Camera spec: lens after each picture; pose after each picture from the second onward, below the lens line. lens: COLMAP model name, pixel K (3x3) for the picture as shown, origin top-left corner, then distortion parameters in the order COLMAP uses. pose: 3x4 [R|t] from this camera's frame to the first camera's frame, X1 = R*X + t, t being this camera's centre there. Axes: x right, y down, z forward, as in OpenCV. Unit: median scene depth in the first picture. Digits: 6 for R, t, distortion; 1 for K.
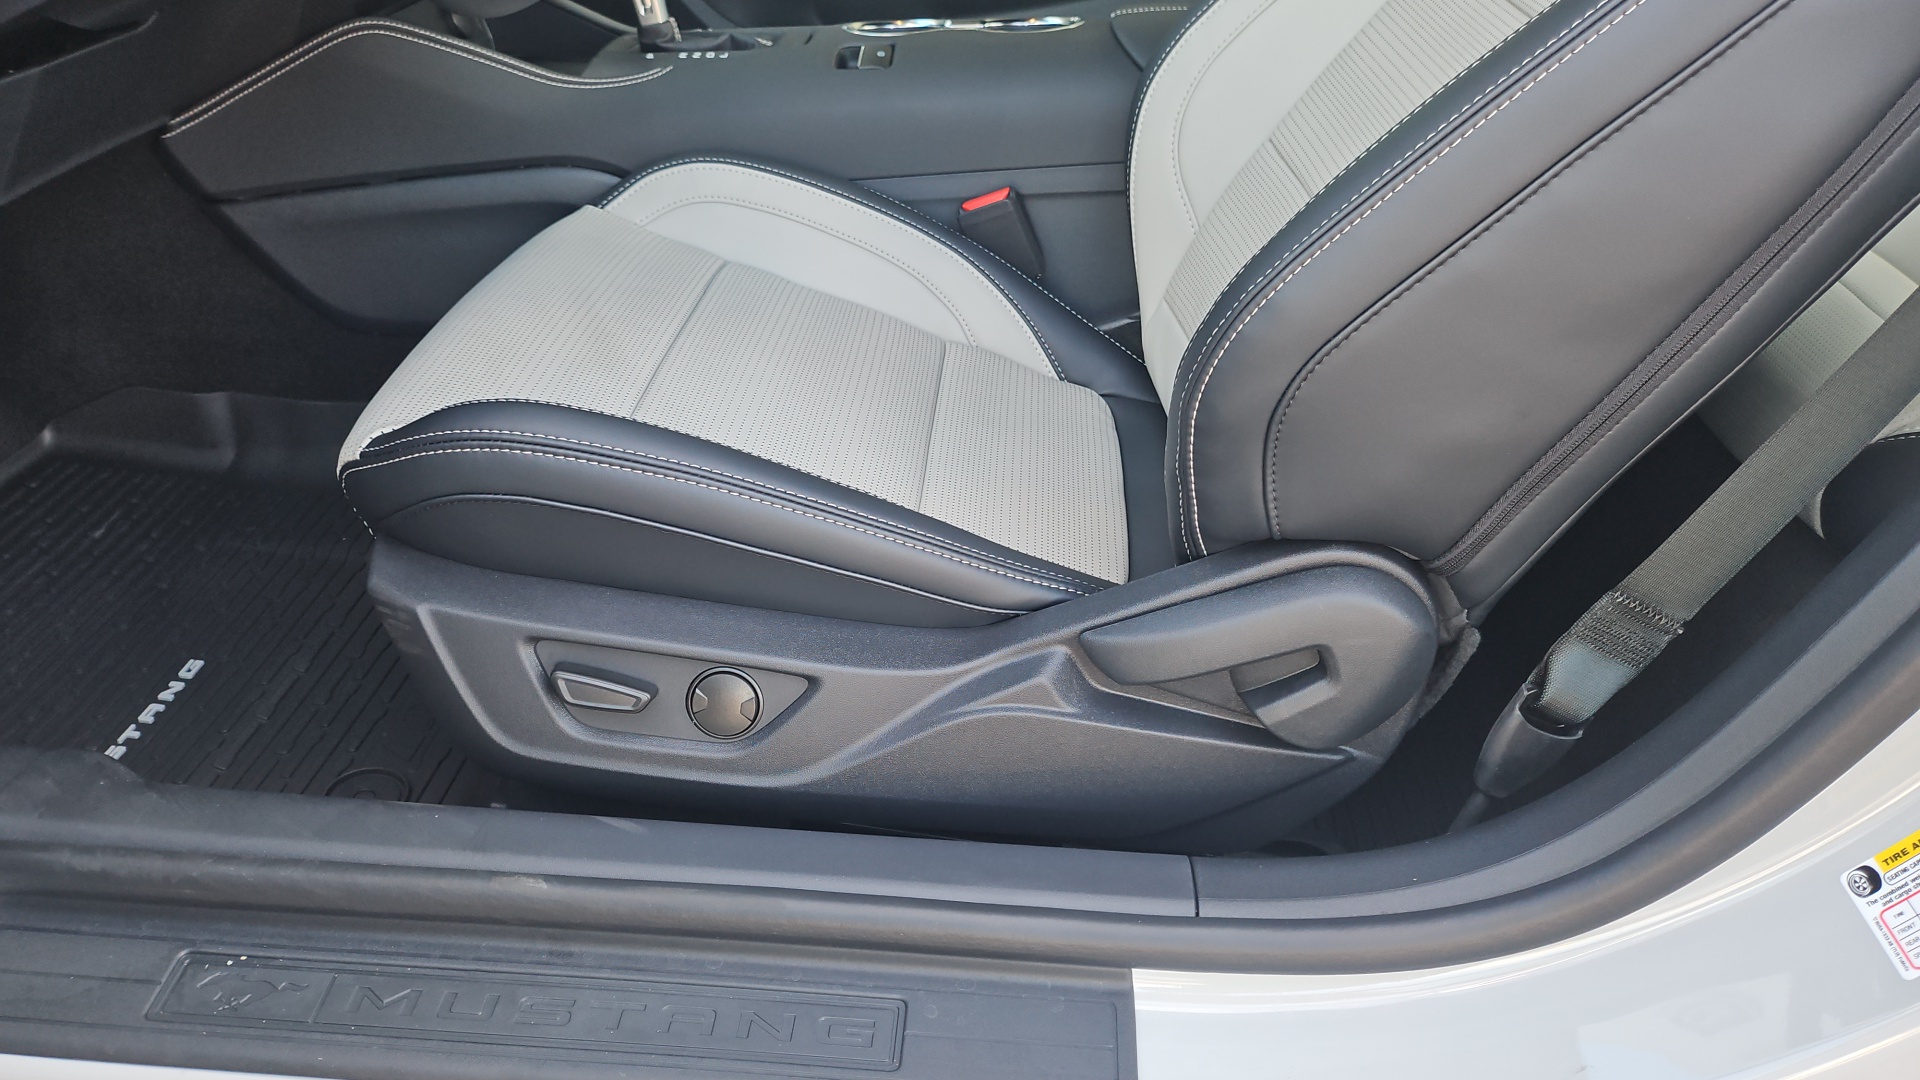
lens RADIAL K [[1400.7, 0, 945.7], [0, 1400.7, 565.3], [0, 0, 1]] dist [0.068439, -0.081322]
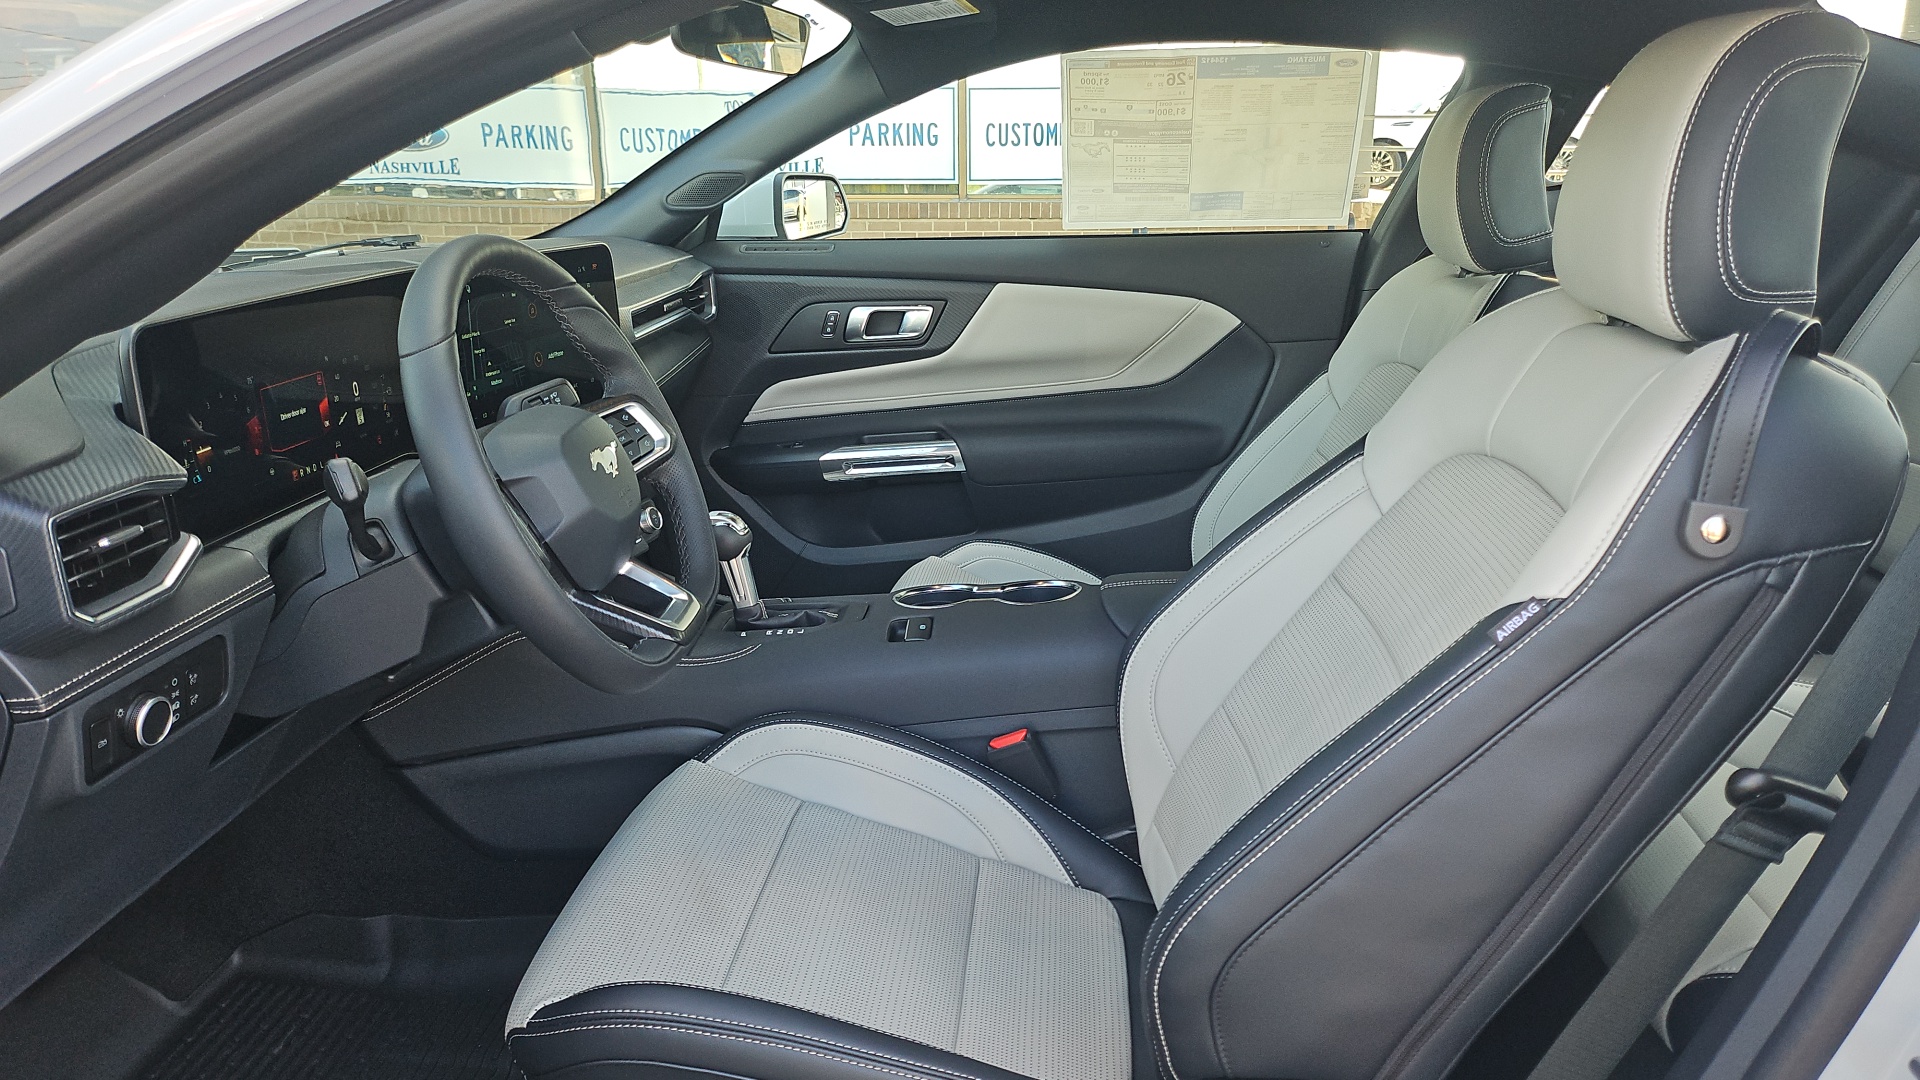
lens RADIAL K [[1413.8, 0, 968.8], [0, 1413.8, 531.2], [0, 0, 1]] dist [0.092392, -0.102858]
pose [[0.999081, -0.037375, -0.020971, 0.026997], [0.030658, 0.965217, -0.259646, -0.112261], [0.029946, 0.258765, 0.965476, -0.270432]]
